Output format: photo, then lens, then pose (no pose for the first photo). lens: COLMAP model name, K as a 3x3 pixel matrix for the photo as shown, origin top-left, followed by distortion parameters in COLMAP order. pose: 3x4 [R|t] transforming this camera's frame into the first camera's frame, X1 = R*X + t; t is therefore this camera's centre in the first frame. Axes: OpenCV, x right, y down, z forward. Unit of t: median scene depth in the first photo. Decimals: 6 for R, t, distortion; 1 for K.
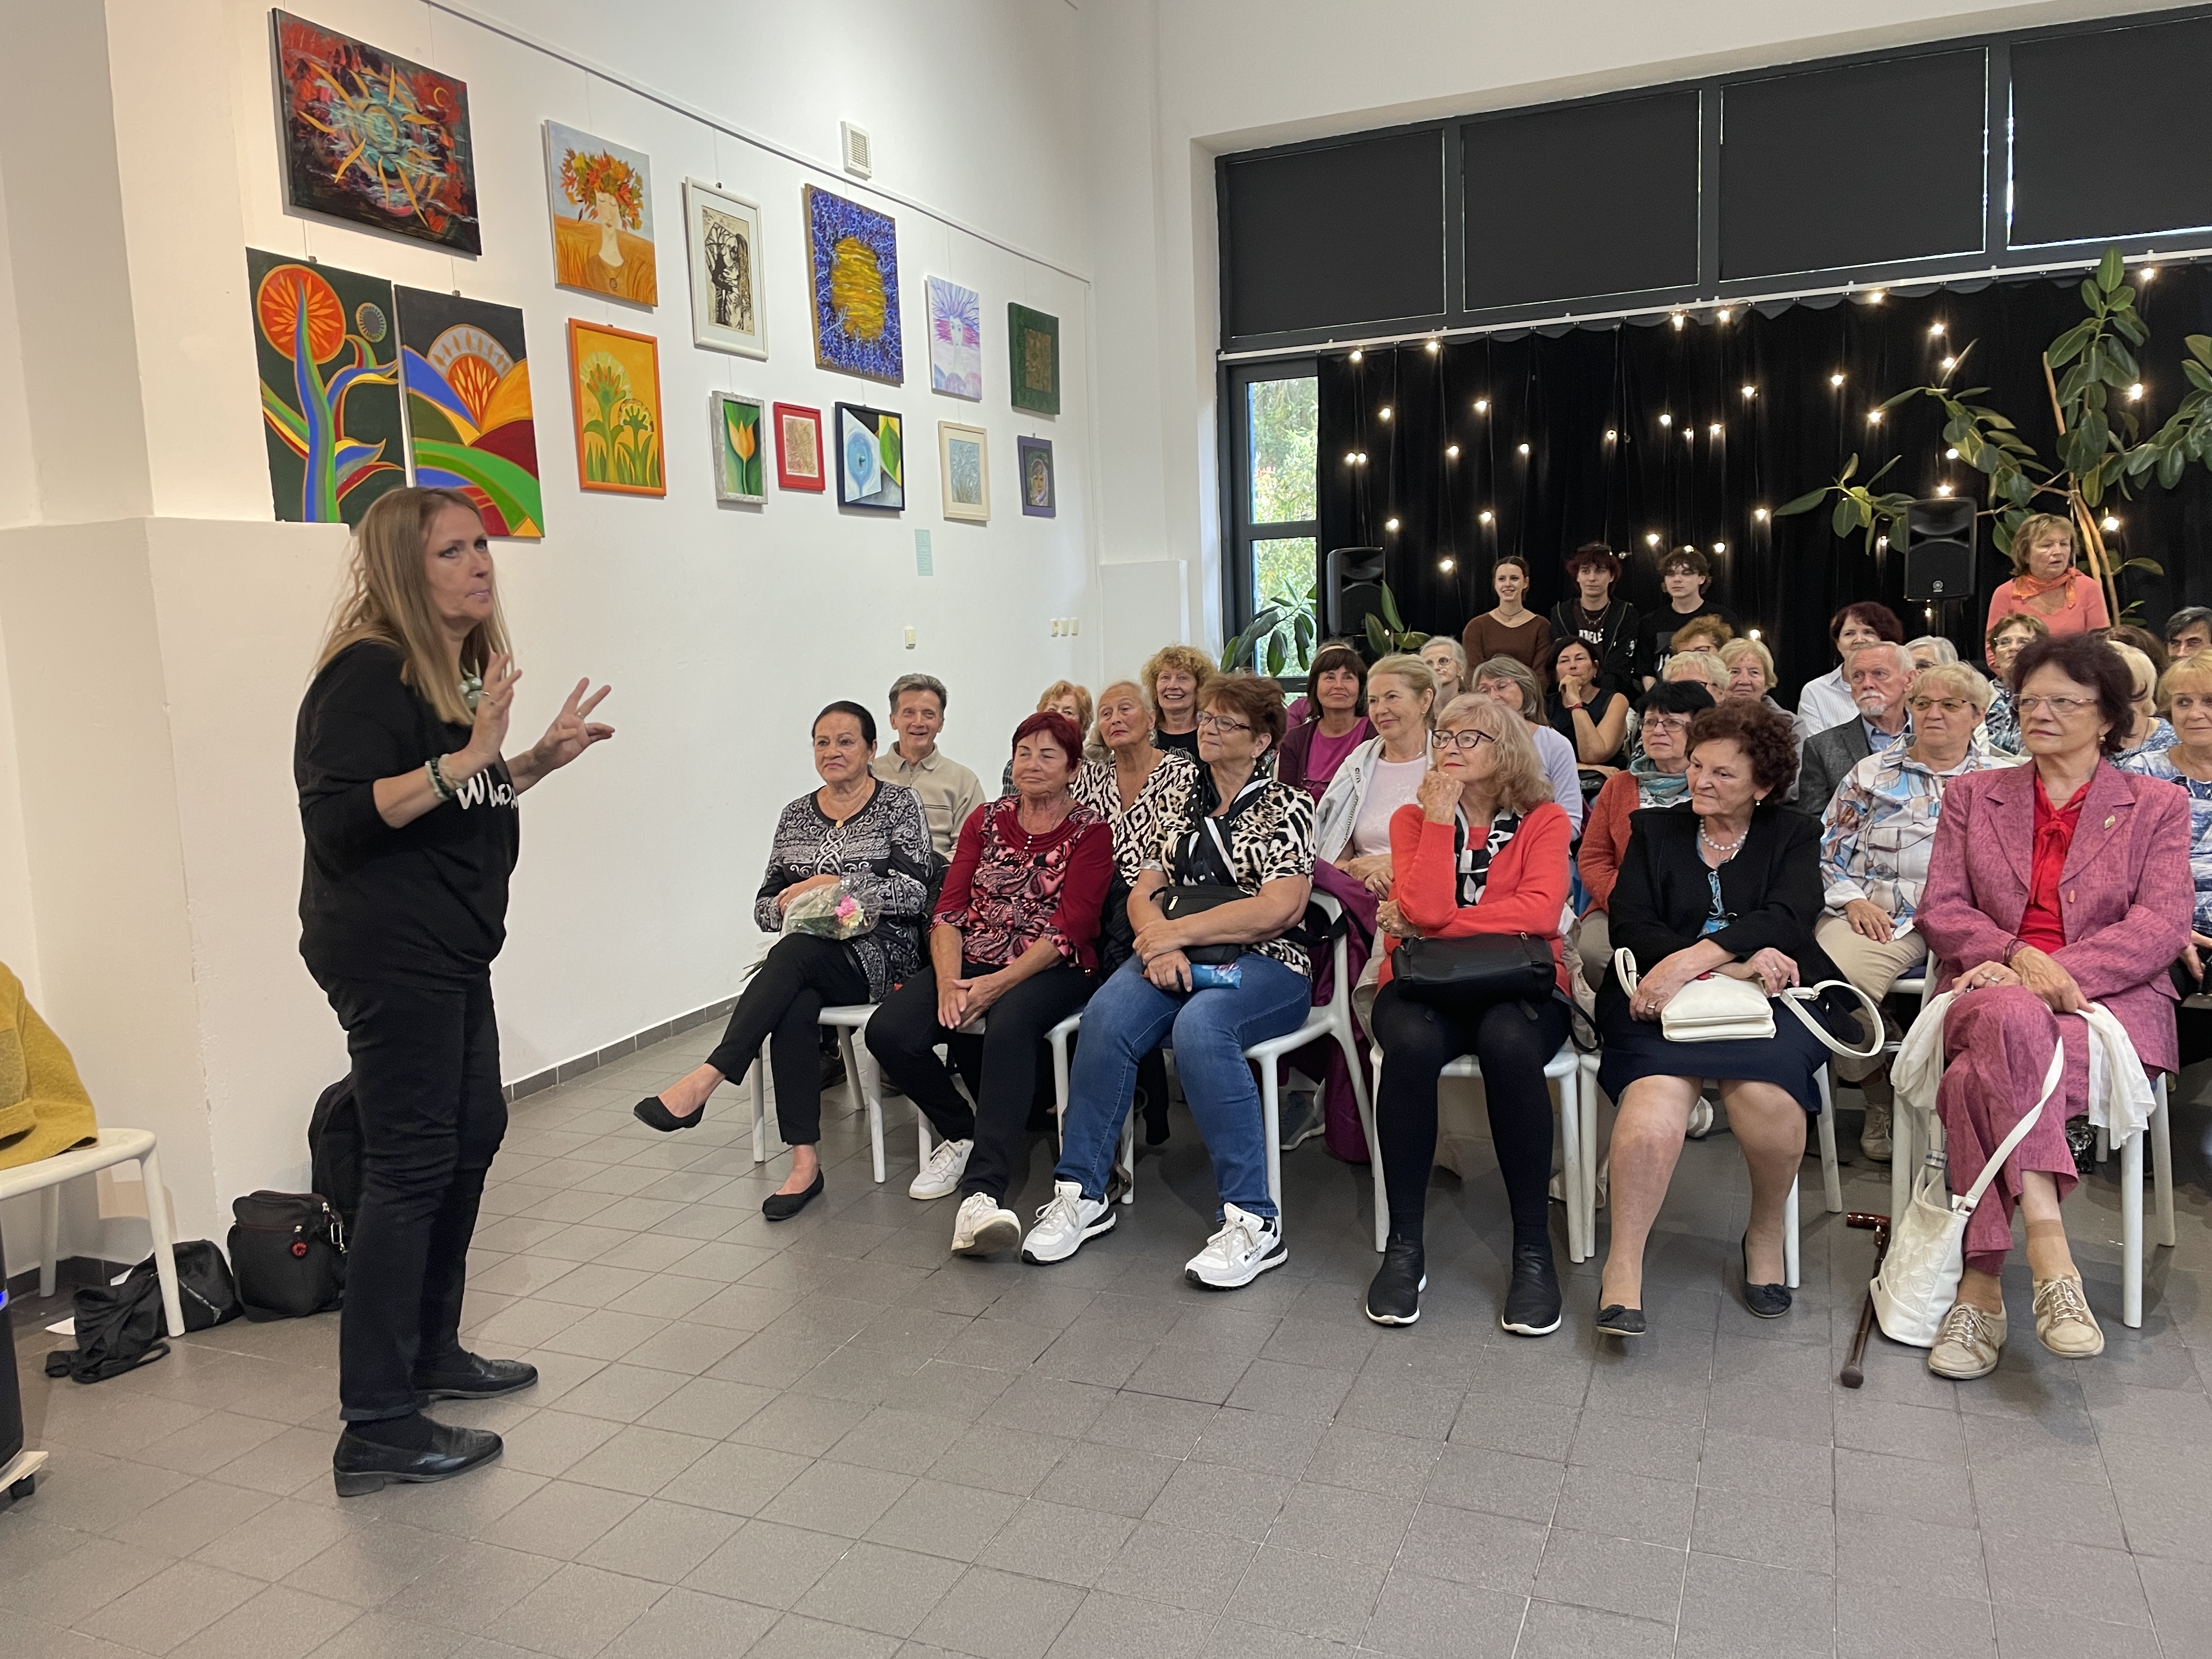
lens RADIAL K [[1667.0, 0, 1097.9], [0, 1667.0, 830.4], [0, 0, 1]] dist [0.046202, -0.042774]
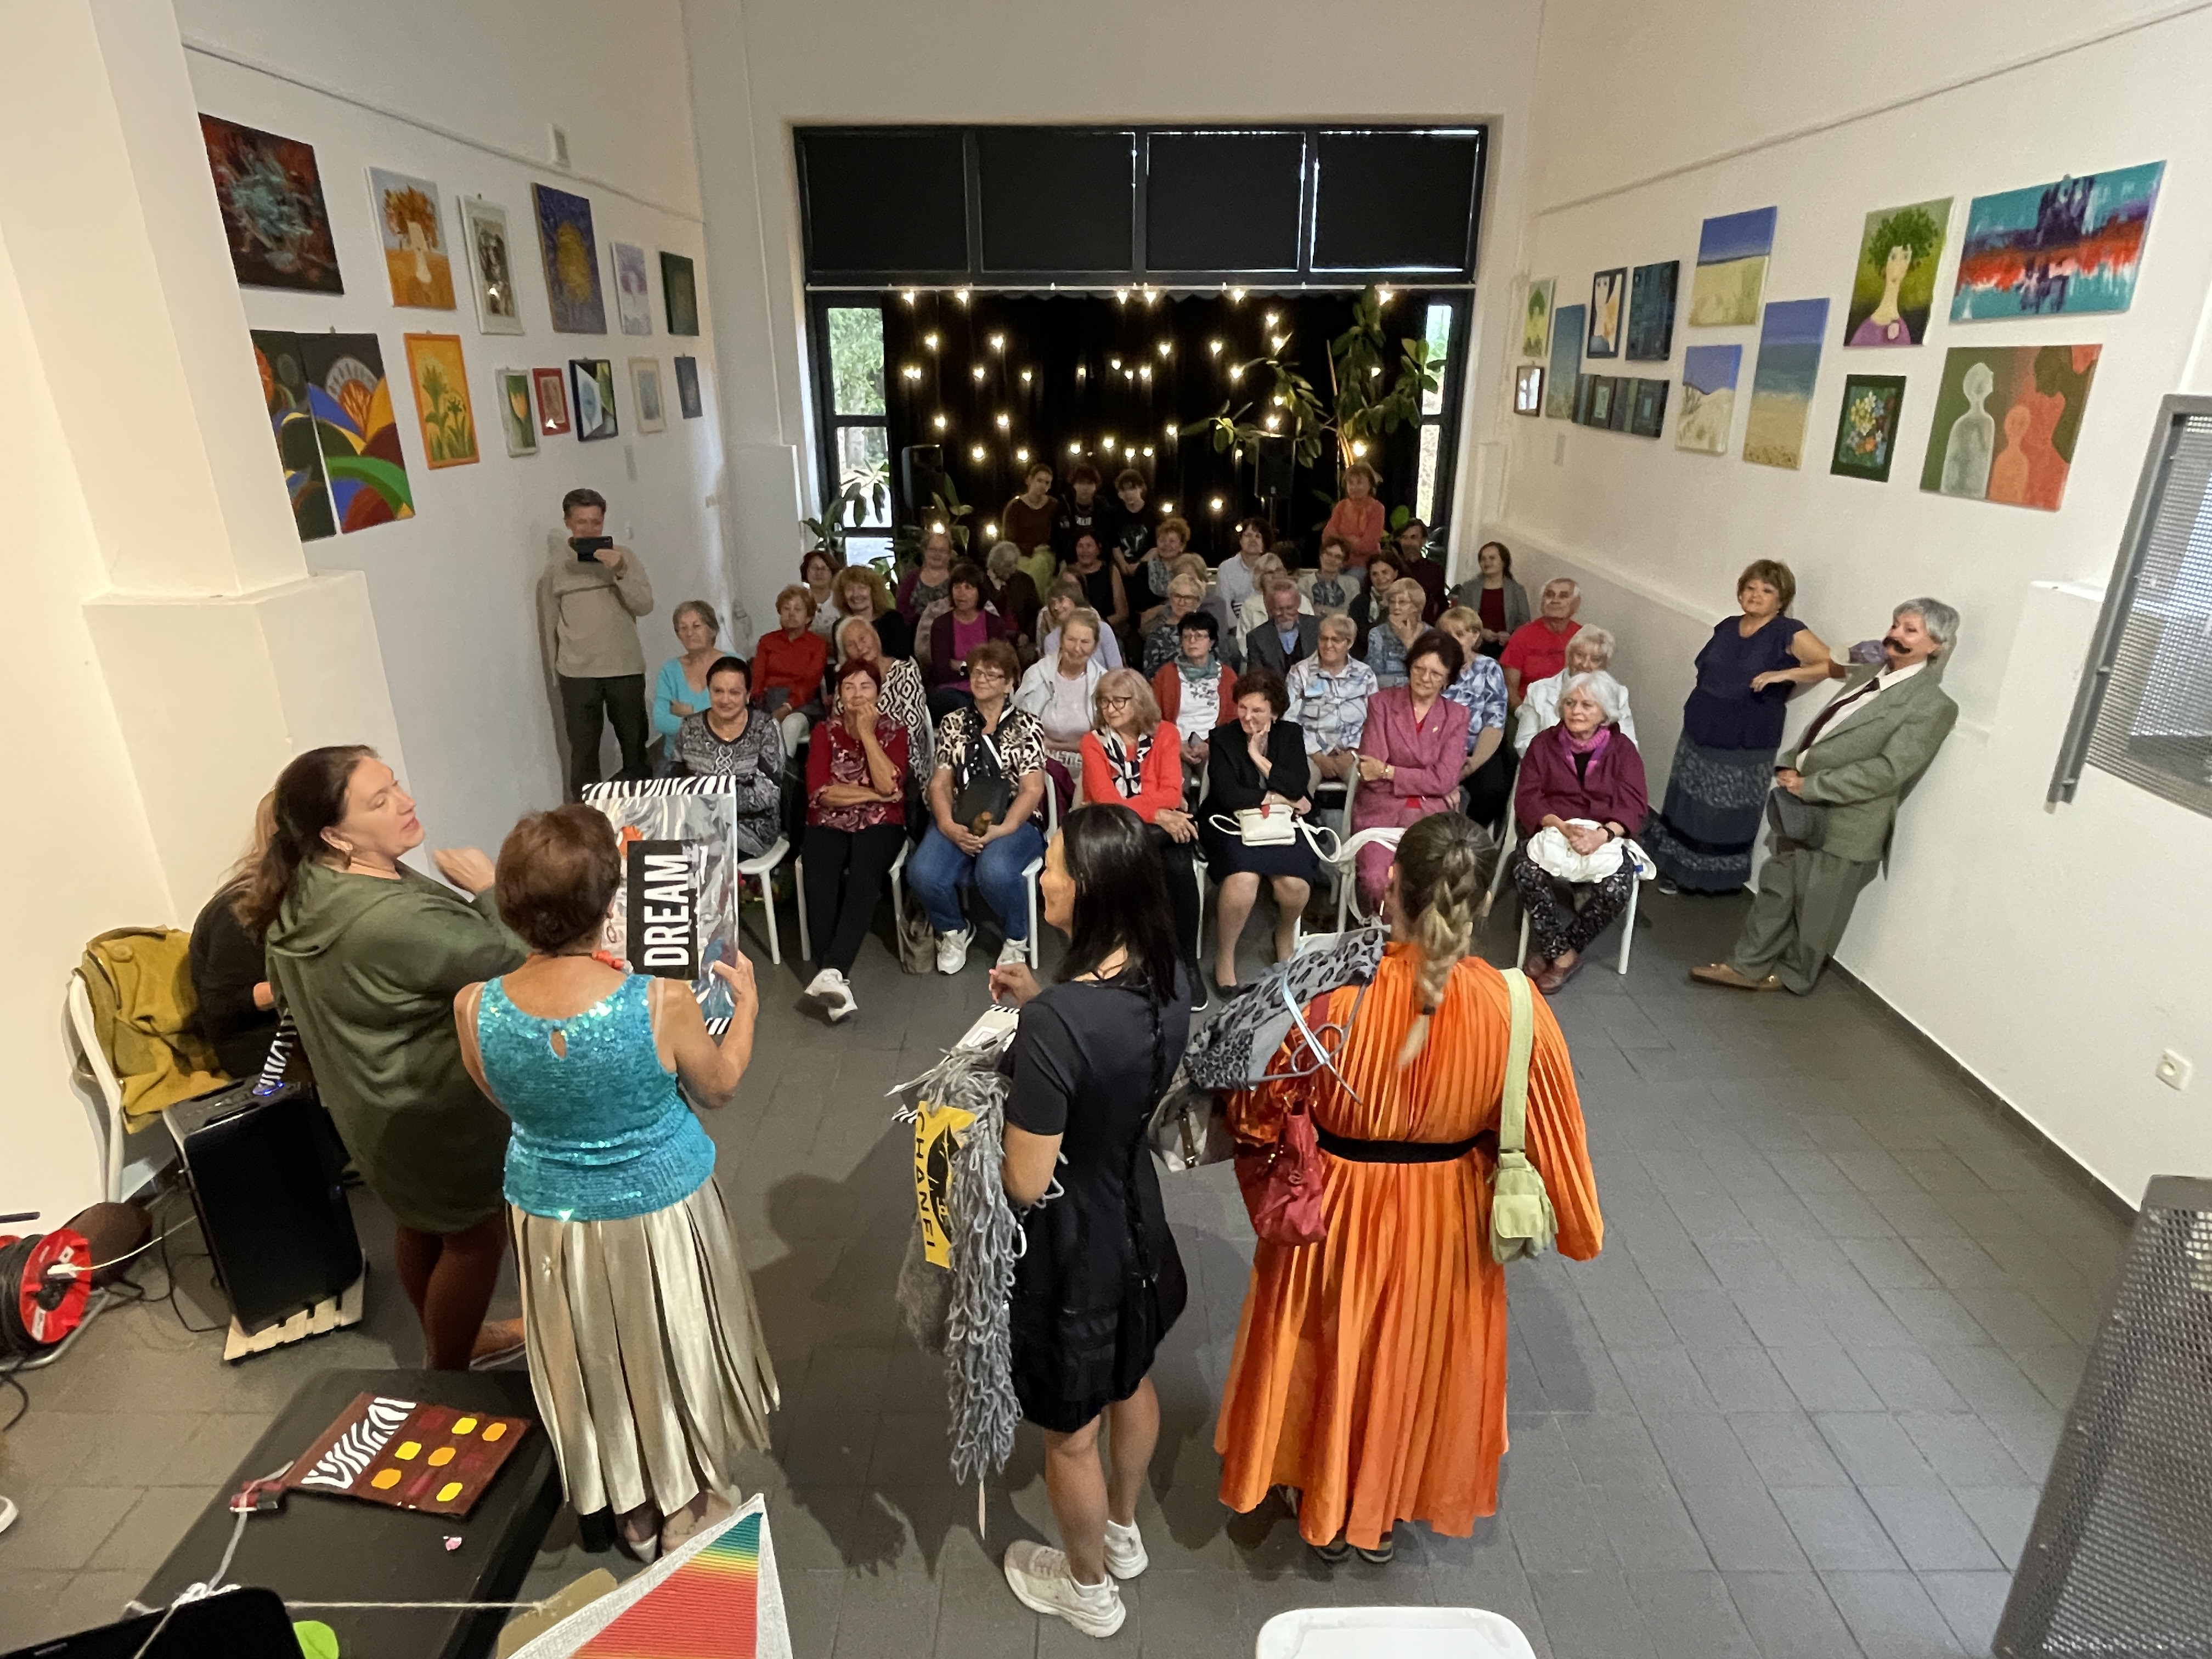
lens RADIAL K [[1187.1, 0, 1112.4], [0, 1187.1, 829.9], [0, 0, 1]] dist [-0.018443, 0.000866]
pose [[0.913953, -0.109903, 0.390656, -0.183737], [0.011579, 0.969302, 0.245602, -0.130971], [-0.405656, -0.219945, 0.887168, -0.076474]]
